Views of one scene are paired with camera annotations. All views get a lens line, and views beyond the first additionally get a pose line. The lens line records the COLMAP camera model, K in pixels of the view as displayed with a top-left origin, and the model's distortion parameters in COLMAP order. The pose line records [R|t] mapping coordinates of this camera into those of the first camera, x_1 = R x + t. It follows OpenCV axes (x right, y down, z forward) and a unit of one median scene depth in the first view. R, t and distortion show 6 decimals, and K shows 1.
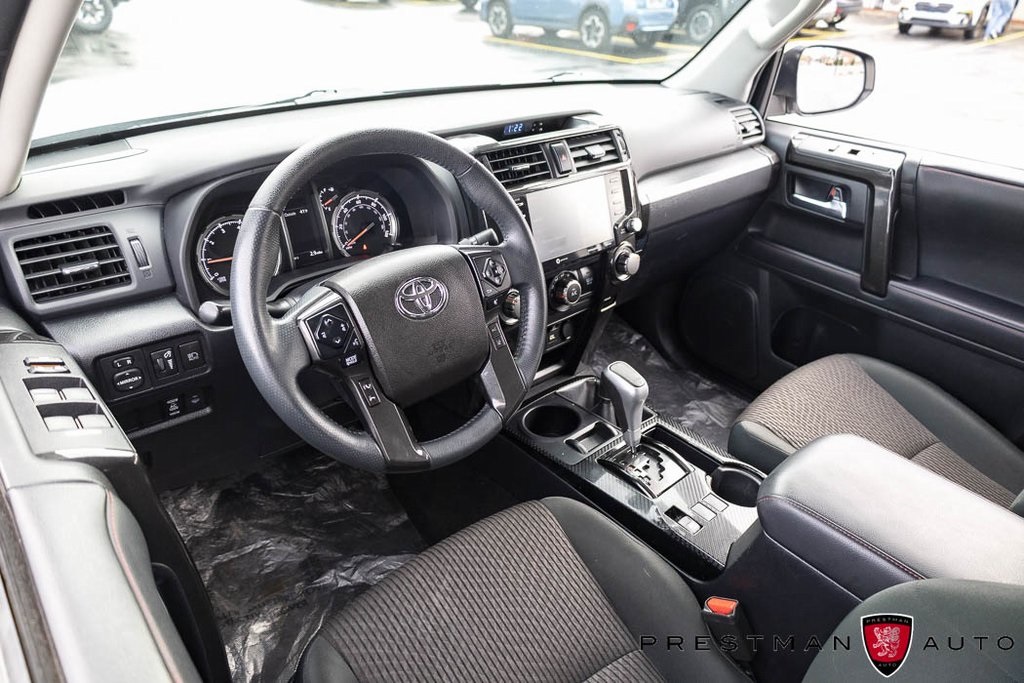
lens RADIAL K [[671.5, 0, 524.7], [0, 671.5, 345.2], [0, 0, 1]] dist [0.009256, -0.007685]
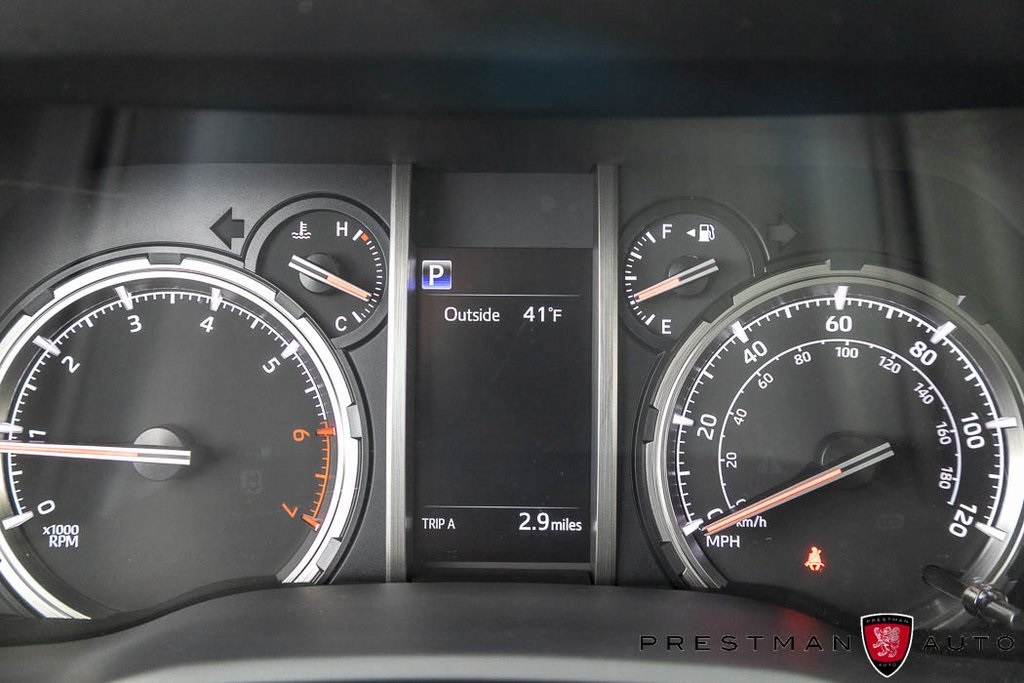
lens RADIAL K [[1026.1, 0, 512.6], [0, 1026.1, 338.6], [0, 0, 1]] dist [0.023069, 0.000000]
pose [[0.722727, 0.156518, -0.673177, -0.116017], [-0.320230, 0.938993, -0.125478, -0.141757], [0.612469, 0.306258, 0.728758, 0.725308]]
